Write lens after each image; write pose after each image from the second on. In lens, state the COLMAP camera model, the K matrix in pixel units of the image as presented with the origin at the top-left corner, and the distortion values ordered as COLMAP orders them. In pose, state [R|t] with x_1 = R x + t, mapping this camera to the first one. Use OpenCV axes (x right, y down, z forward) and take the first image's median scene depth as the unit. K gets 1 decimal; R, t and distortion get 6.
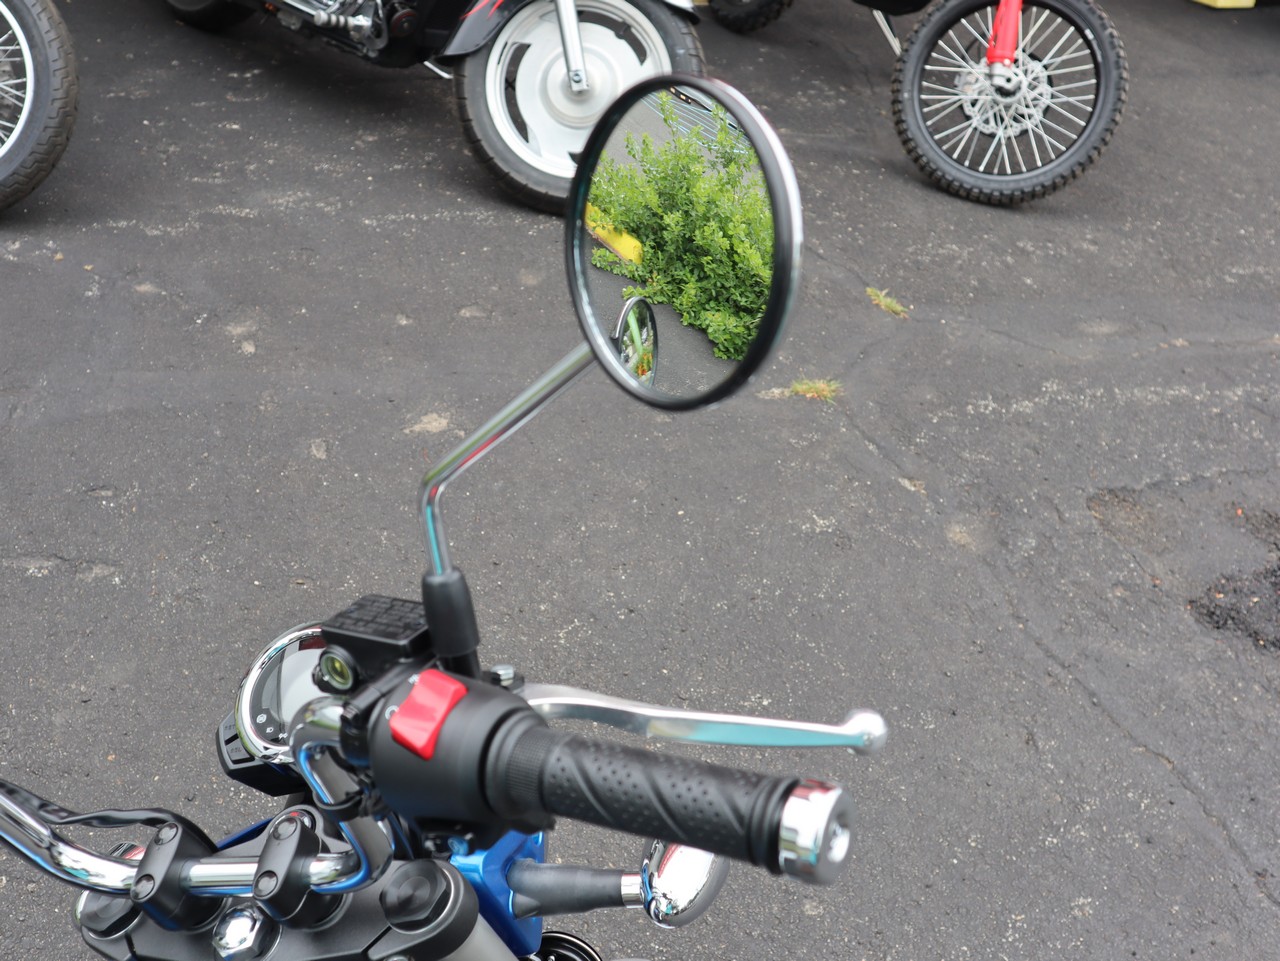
lens RADIAL K [[1329.7, 0, 640.0], [0, 1329.7, 480.5], [0, 0, 1]] dist [-0.060582, 0.120571]
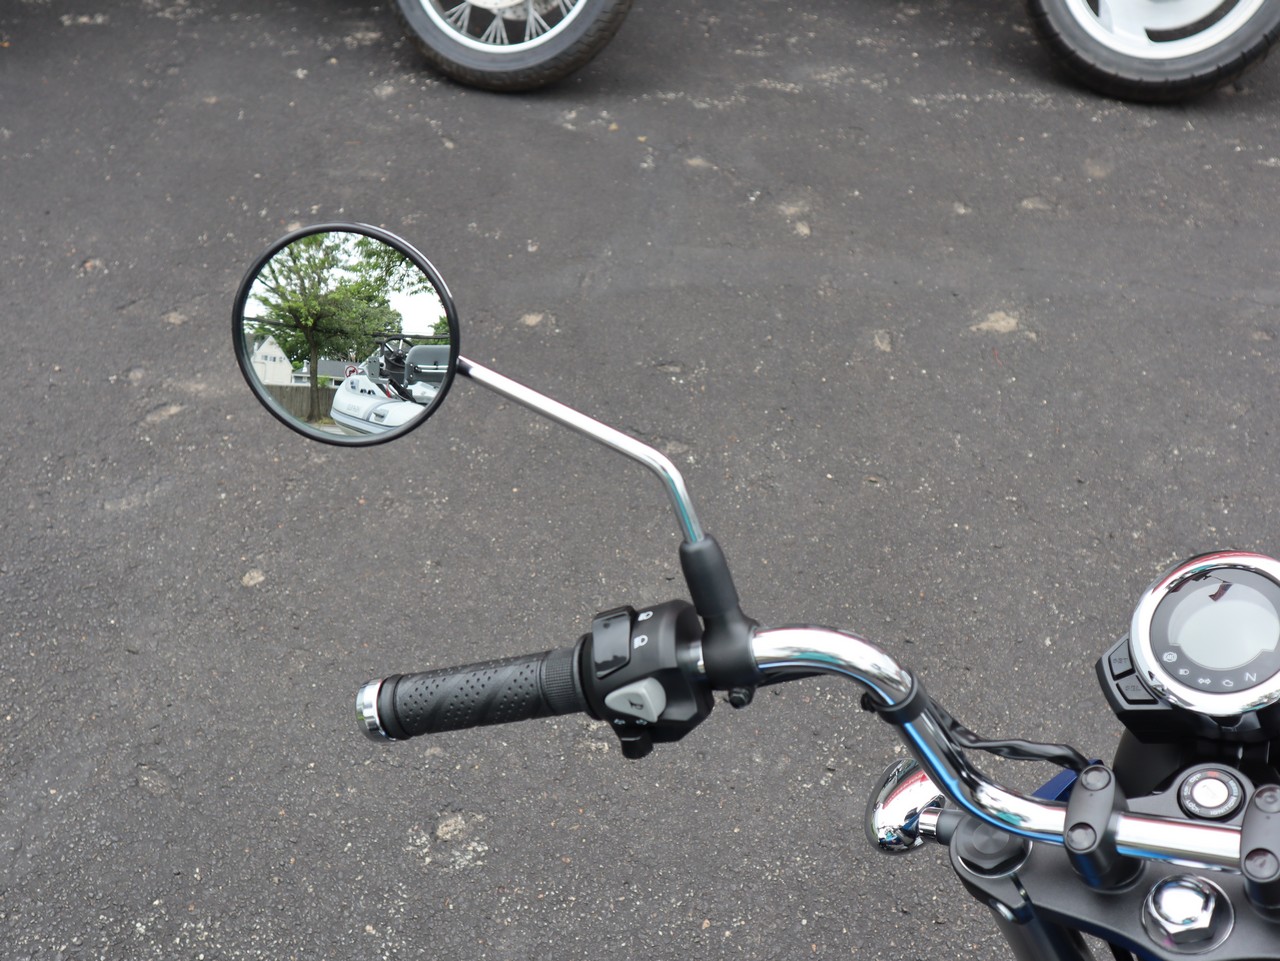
lens RADIAL K [[1355.8, 0, 640.0], [0, 1355.8, 480.5], [0, 0, 1]] dist [-0.060018, 0.134007]
pose [[0.952140, 0.104817, -0.287127, -0.114832], [-0.083054, 0.992741, 0.086990, 0.005526], [0.294161, -0.058979, 0.953934, 0.020882]]
